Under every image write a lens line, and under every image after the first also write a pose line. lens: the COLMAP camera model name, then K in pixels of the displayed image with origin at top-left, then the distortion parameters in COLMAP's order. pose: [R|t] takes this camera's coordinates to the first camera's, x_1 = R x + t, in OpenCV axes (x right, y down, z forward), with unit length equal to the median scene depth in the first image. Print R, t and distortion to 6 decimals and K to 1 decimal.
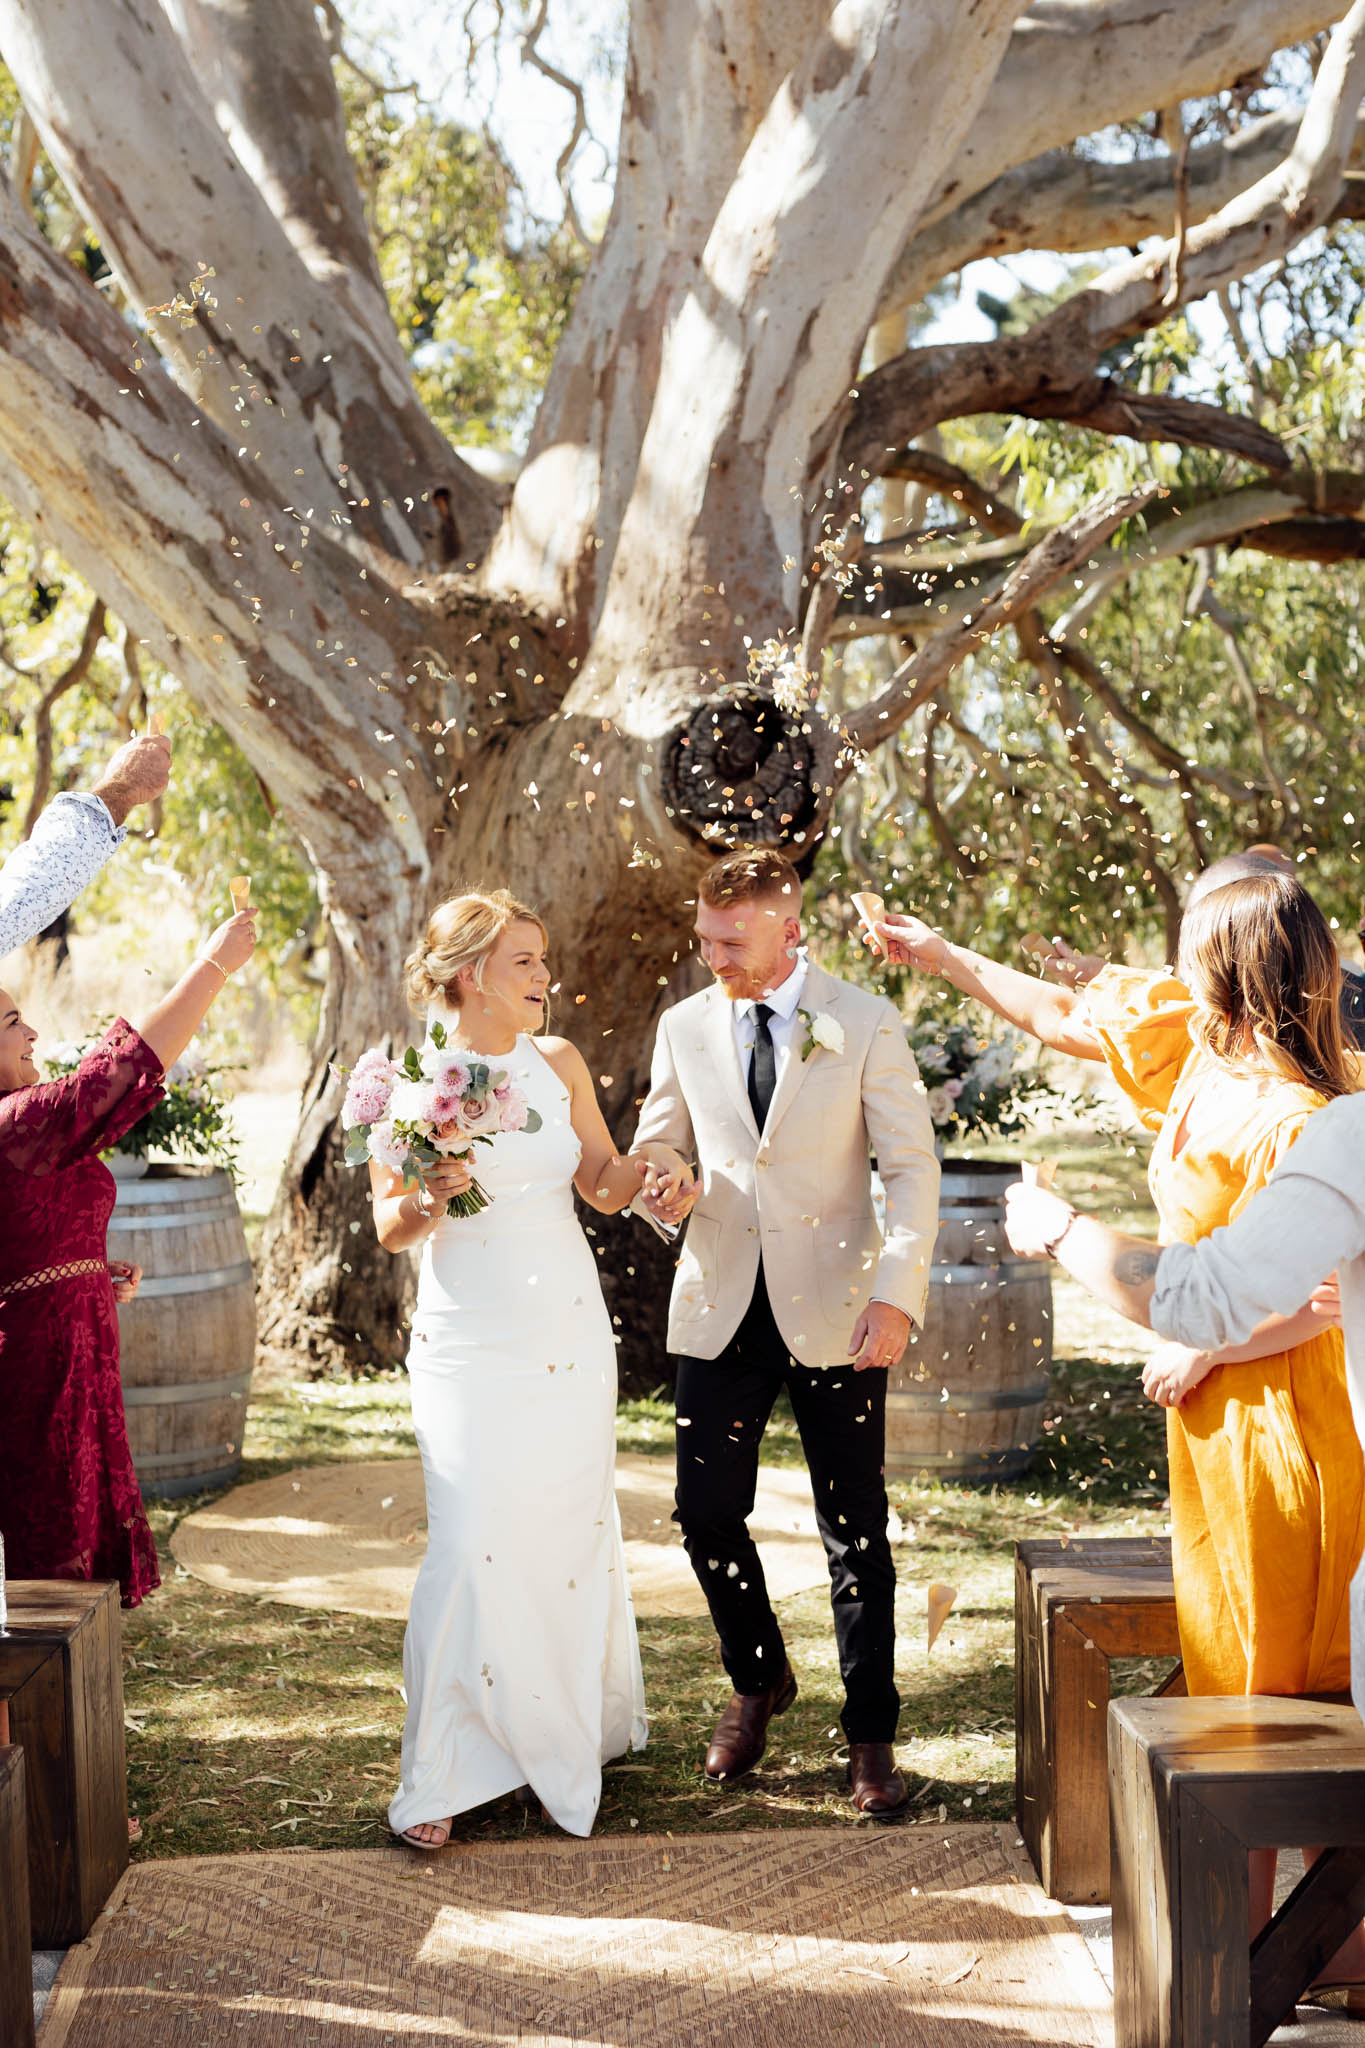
lens RADIAL K [[3357.0, 0, 716.8], [0, 3357.0, 1126.6], [0, 0, 1]] dist [-0.025130, 0.082255]
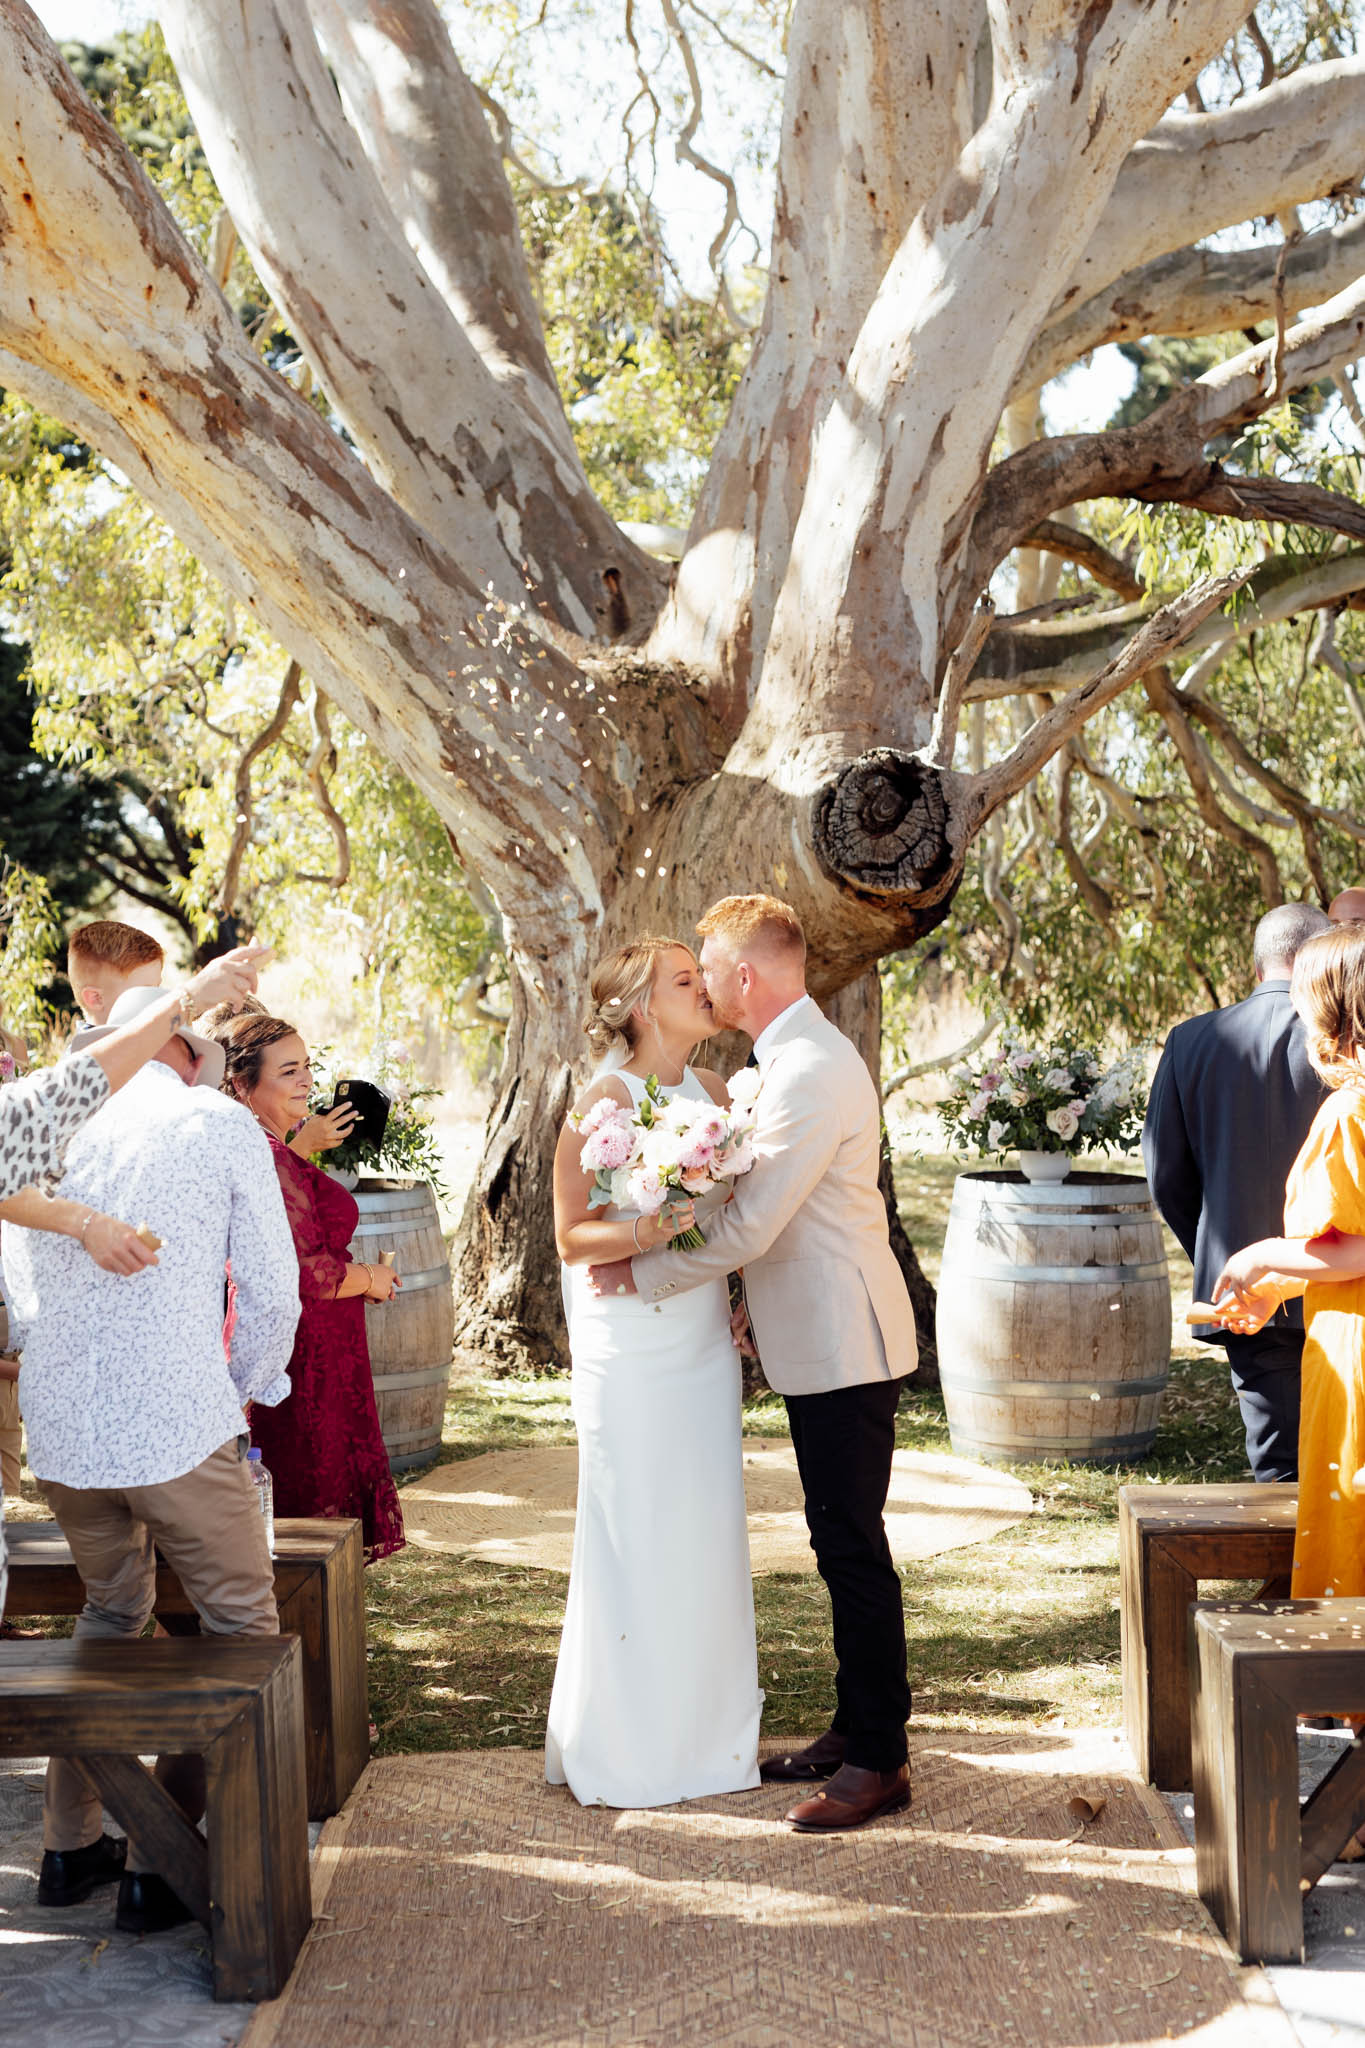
lens RADIAL K [[3478.5, 0, 657.7], [0, 3478.5, 1017.3], [0, 0, 1]] dist [-0.018871, 0.006838]
pose [[0.998108, -0.007338, -0.061038, 0.002023], [0.004732, 0.999075, -0.042741, 0.006671], [0.061295, 0.042372, 0.997220, -0.143613]]
